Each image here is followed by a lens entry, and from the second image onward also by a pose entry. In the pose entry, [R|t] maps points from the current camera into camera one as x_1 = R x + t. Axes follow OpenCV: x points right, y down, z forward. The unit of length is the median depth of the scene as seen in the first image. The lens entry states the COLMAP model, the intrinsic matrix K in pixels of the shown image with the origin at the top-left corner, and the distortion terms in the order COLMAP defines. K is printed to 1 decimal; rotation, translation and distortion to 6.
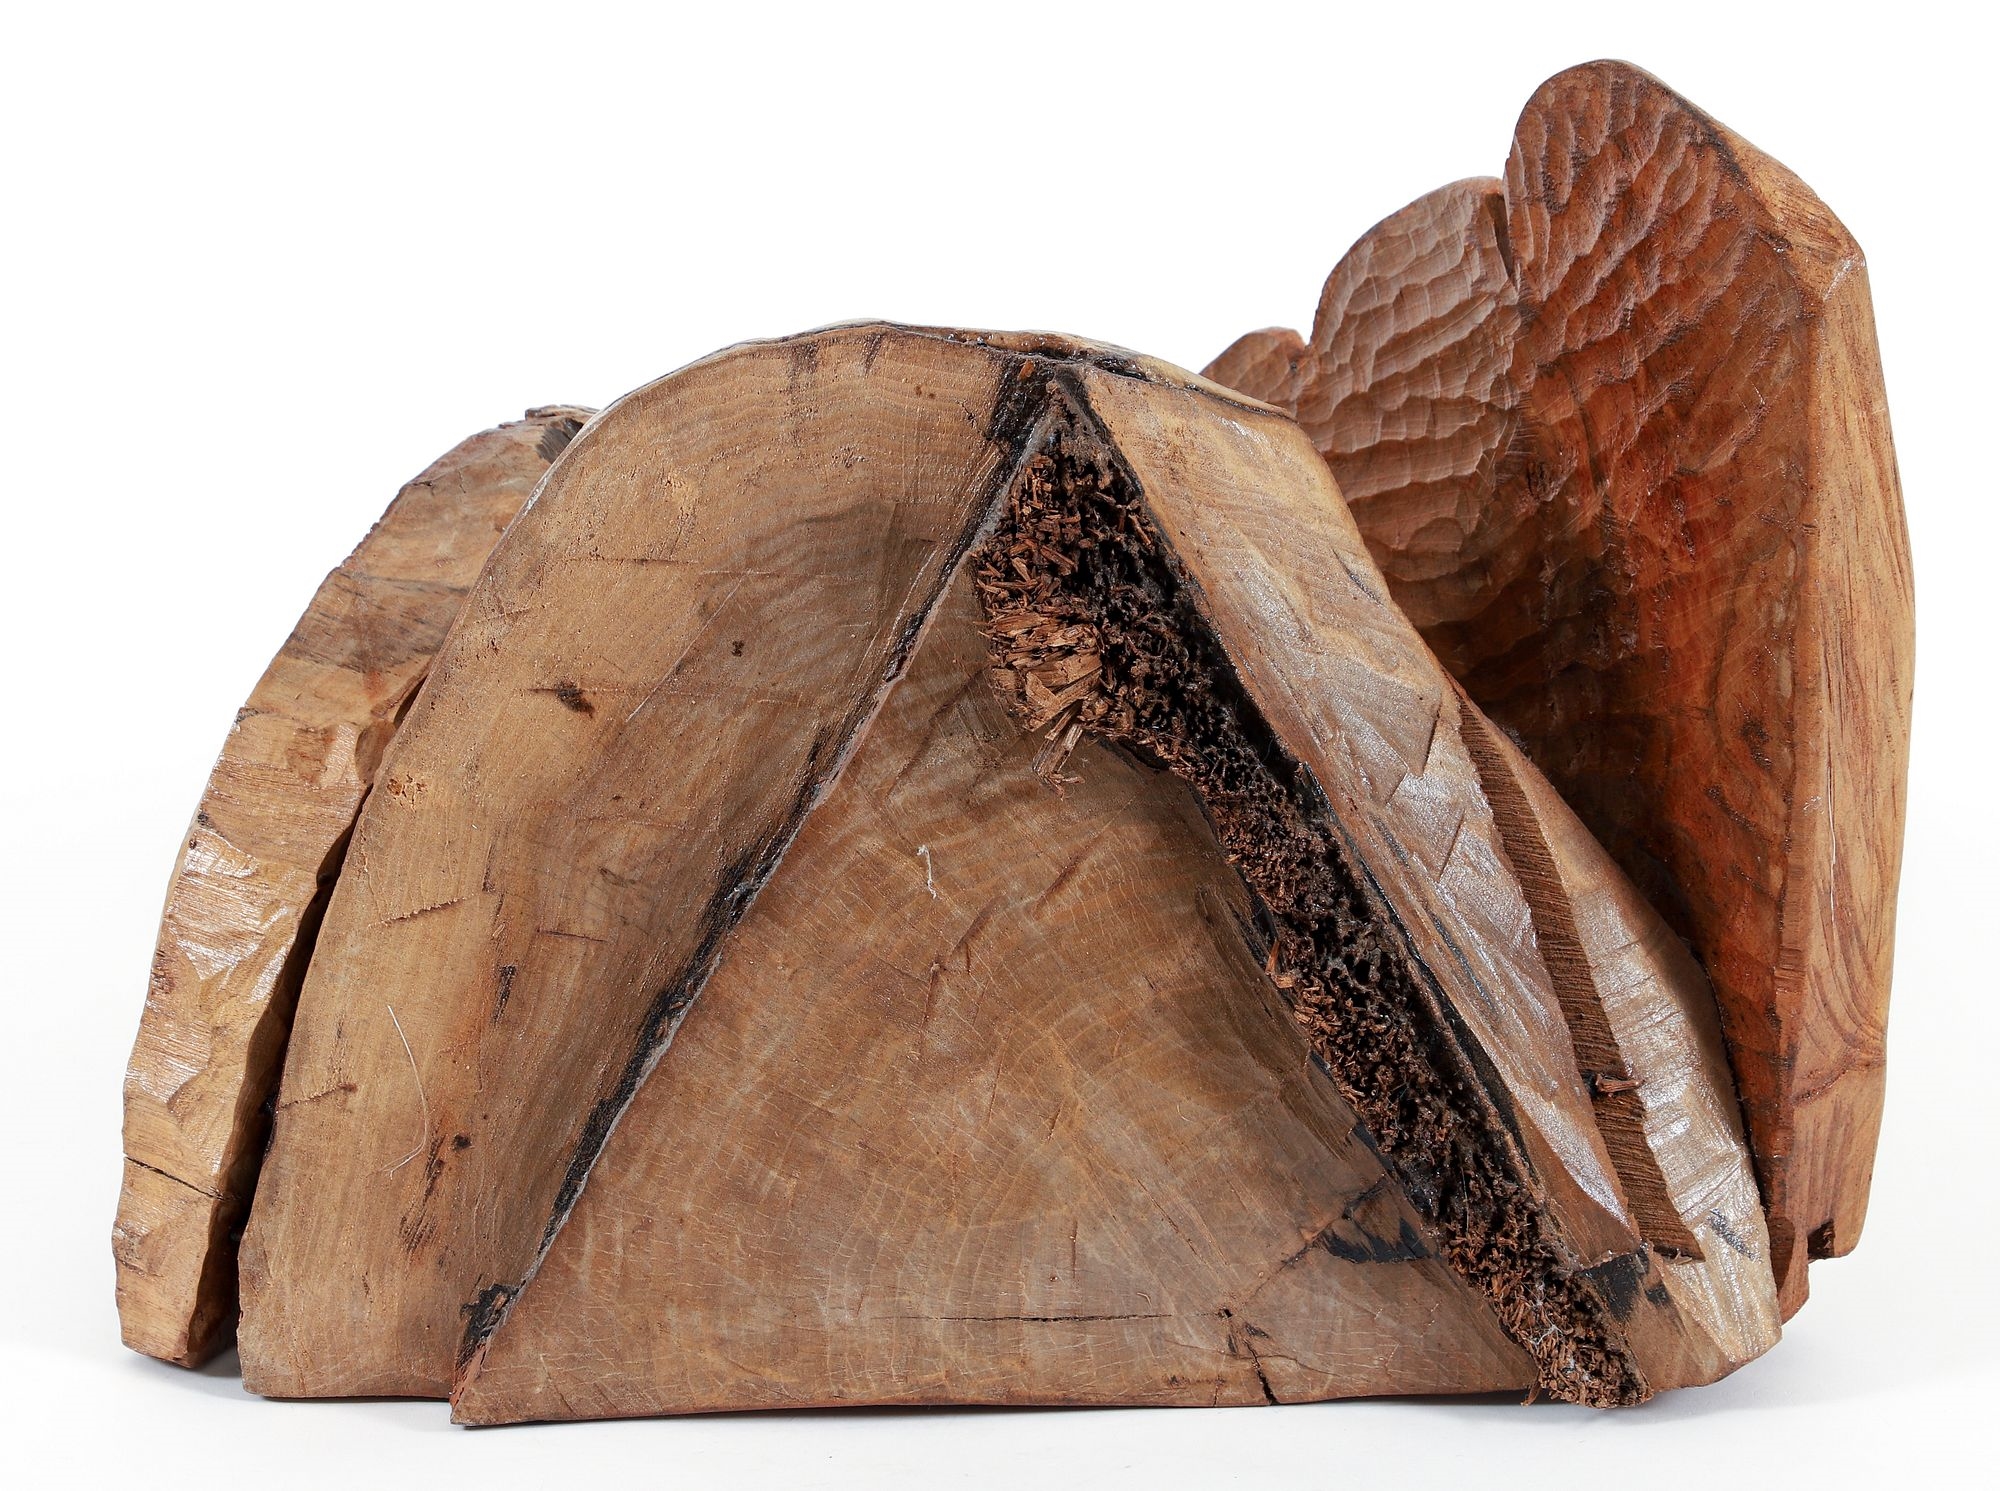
lens RADIAL K [[5909.4, 0, 1000.3], [0, 5909.4, 748.1], [0, 0, 1]] dist [0.232043, 0.000000]
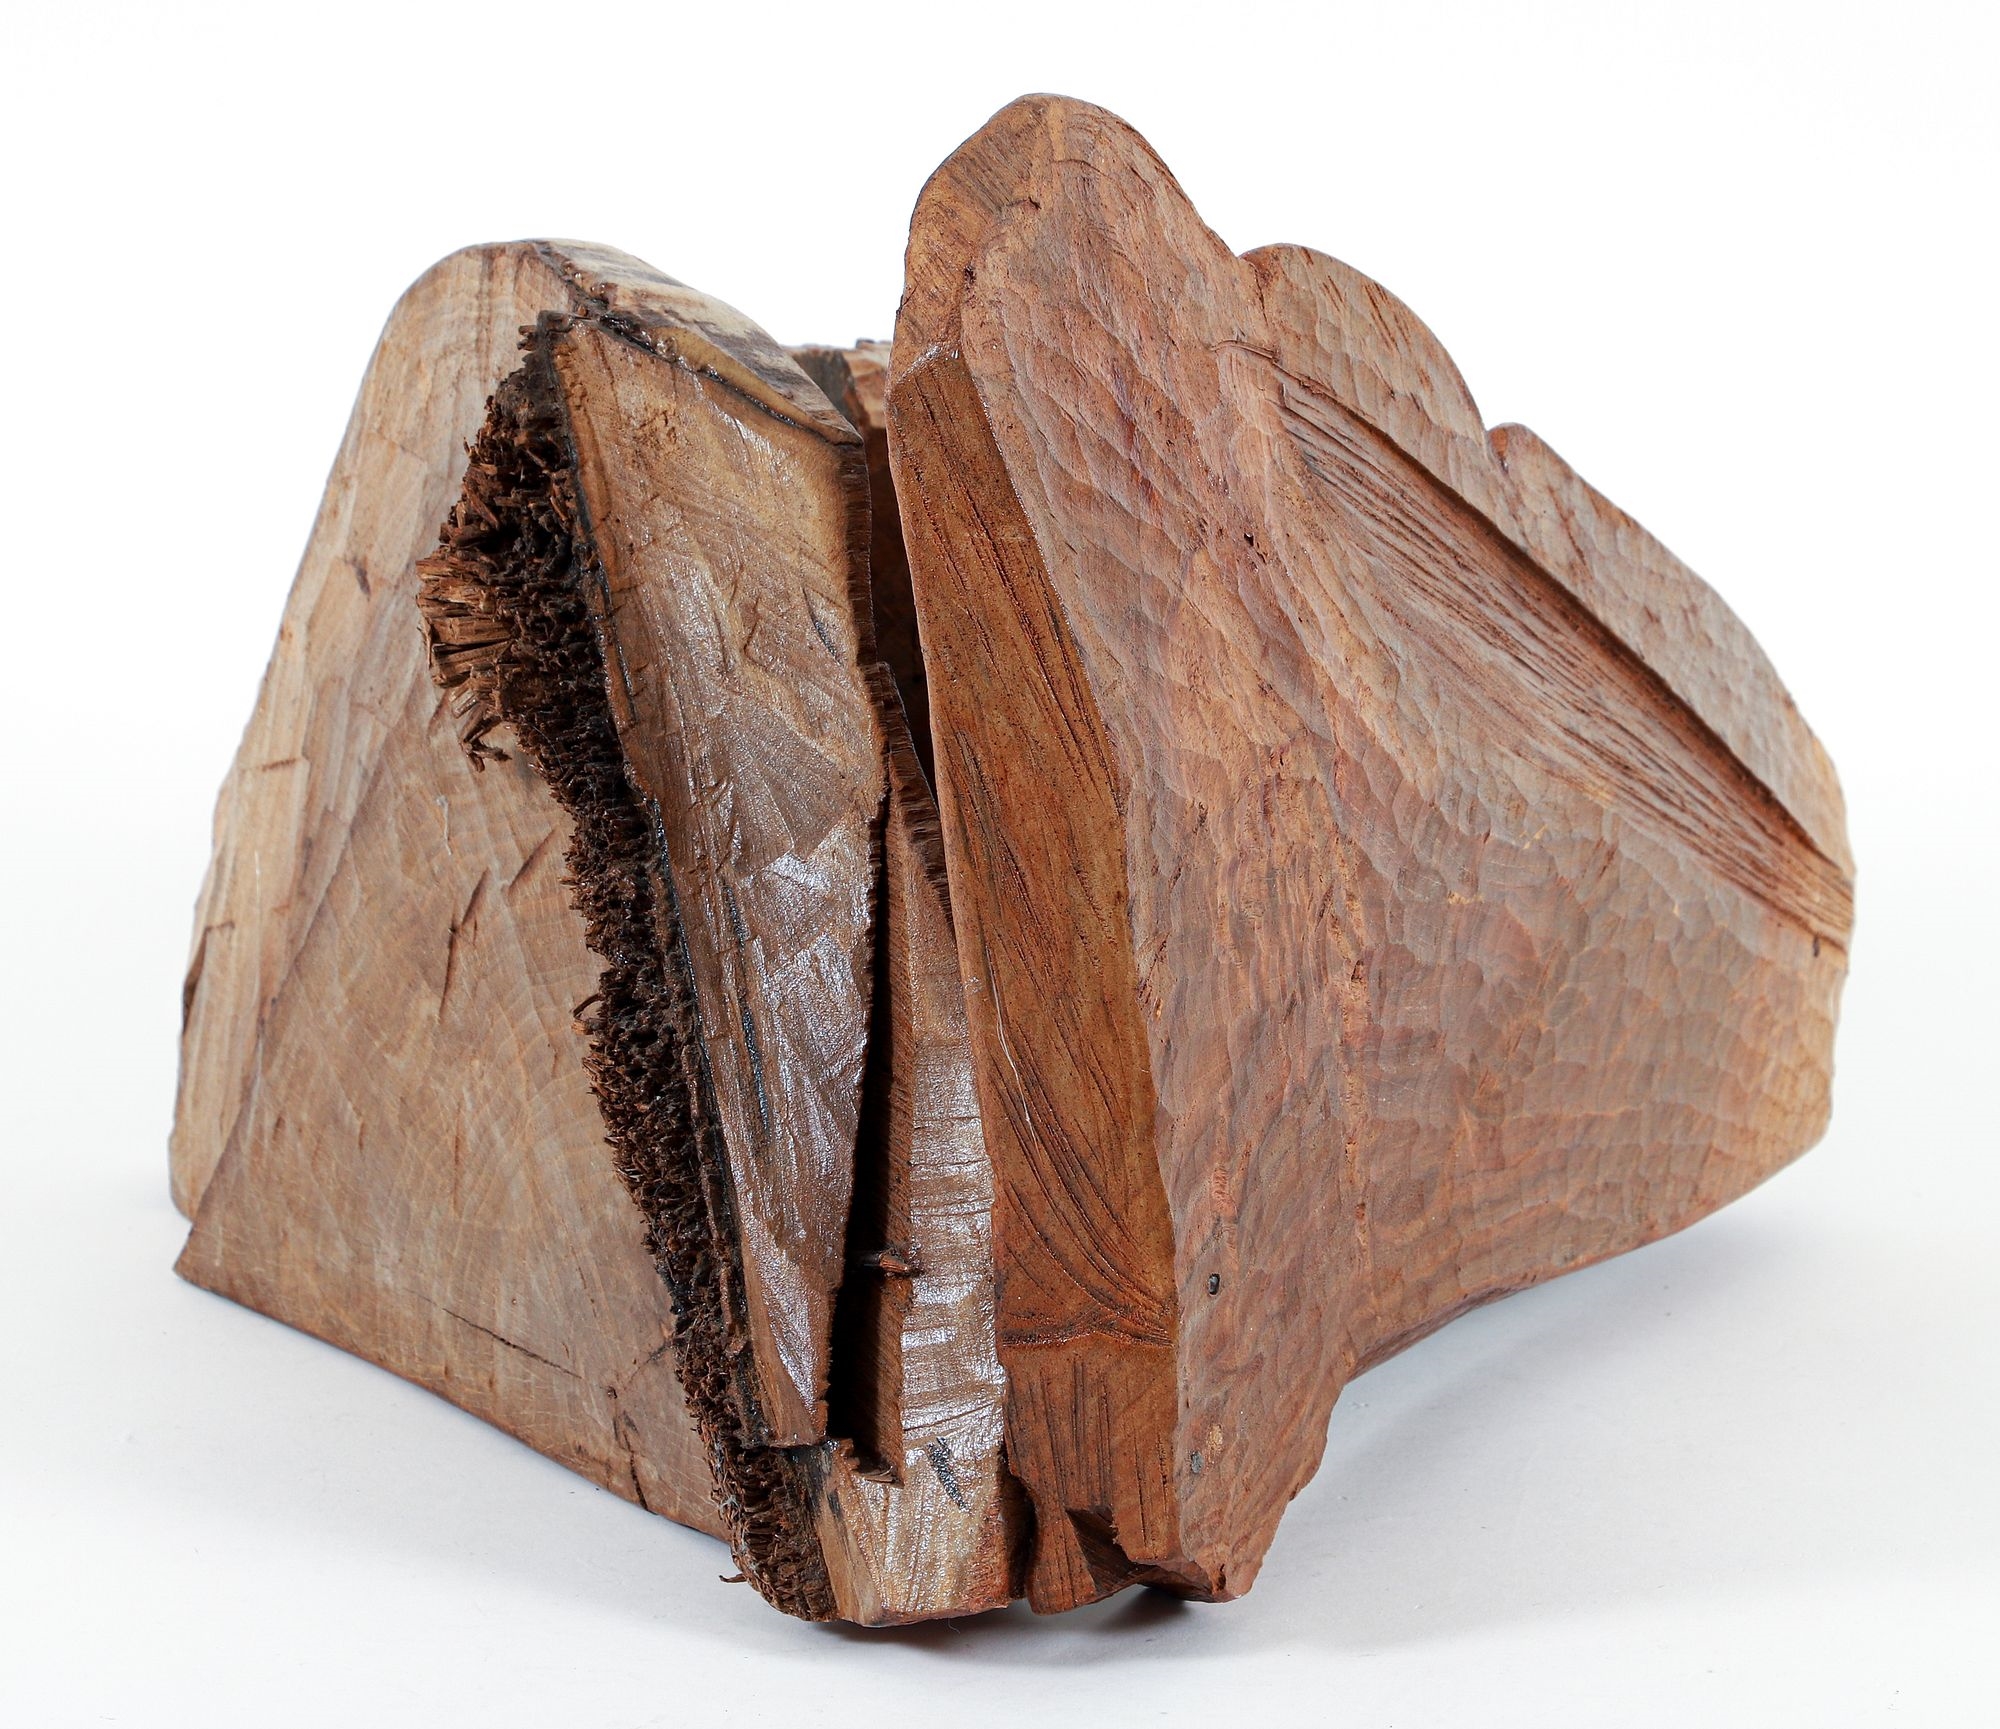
lens RADIAL K [[7146.3, 0, 1000.4], [0, 7146.3, 861.6], [0, 0, 1]] dist [0.122063, 0.000000]
pose [[0.642124, 0.249488, -0.724867, 0.861682], [-0.252094, 0.961693, 0.107681, -0.116915], [0.723965, 0.113590, 0.680421, 0.296062]]
